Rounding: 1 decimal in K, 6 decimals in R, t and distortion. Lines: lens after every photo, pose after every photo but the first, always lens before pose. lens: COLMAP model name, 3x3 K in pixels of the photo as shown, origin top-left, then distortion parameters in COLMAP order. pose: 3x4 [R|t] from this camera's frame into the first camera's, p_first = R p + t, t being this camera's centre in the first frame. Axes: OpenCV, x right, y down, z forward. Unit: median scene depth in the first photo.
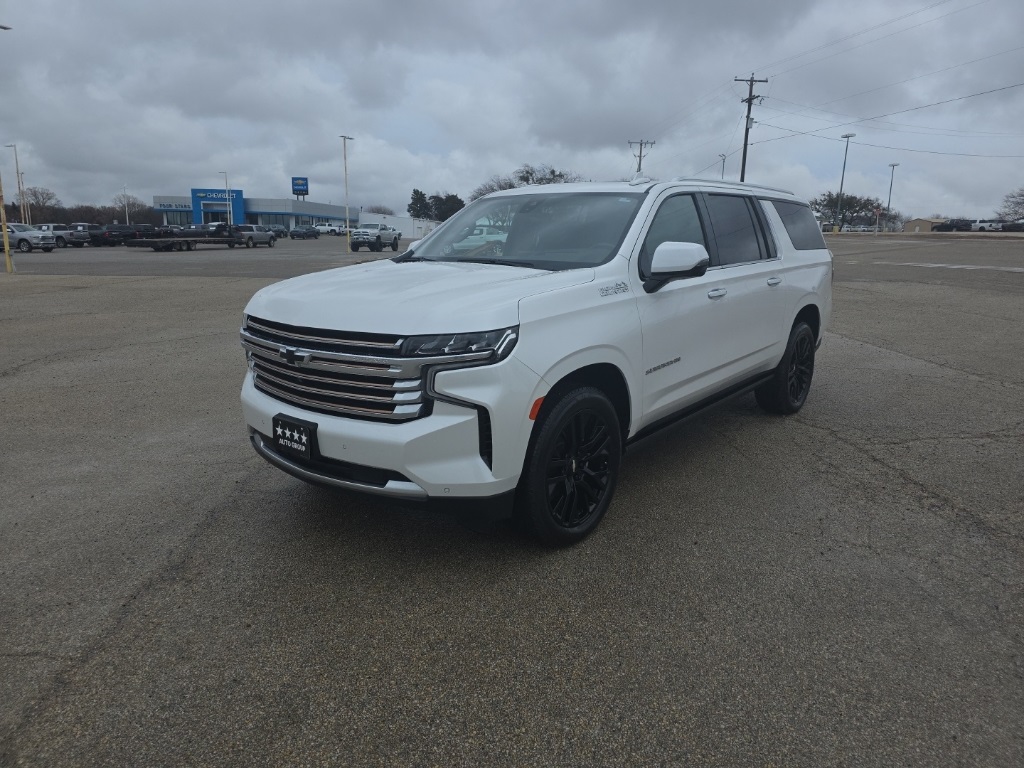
lens RADIAL K [[687.2, 0, 516.7], [0, 687.2, 379.7], [0, 0, 1]] dist [0.046756, -0.047407]
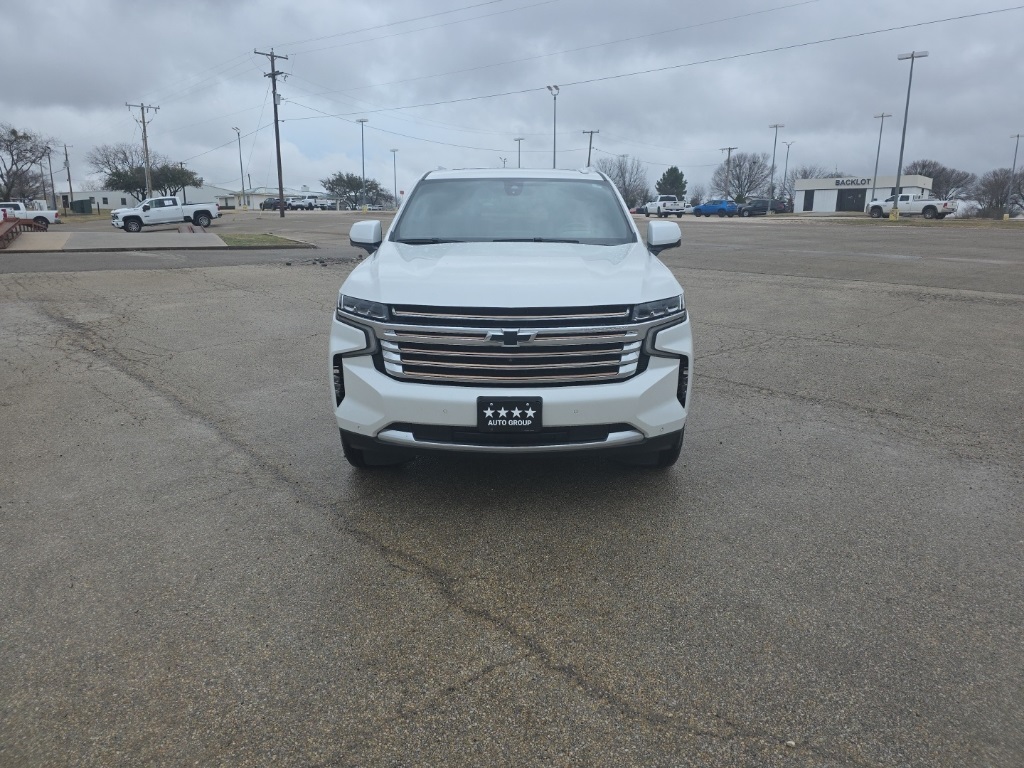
lens RADIAL K [[687.2, 0, 530.9], [0, 687.2, 372.1], [0, 0, 1]] dist [0.046756, -0.047407]
pose [[0.770607, -0.142003, 0.621289, -0.951181], [0.129097, 0.989432, 0.066022, -0.046159], [-0.624098, 0.029330, 0.780795, 0.178048]]
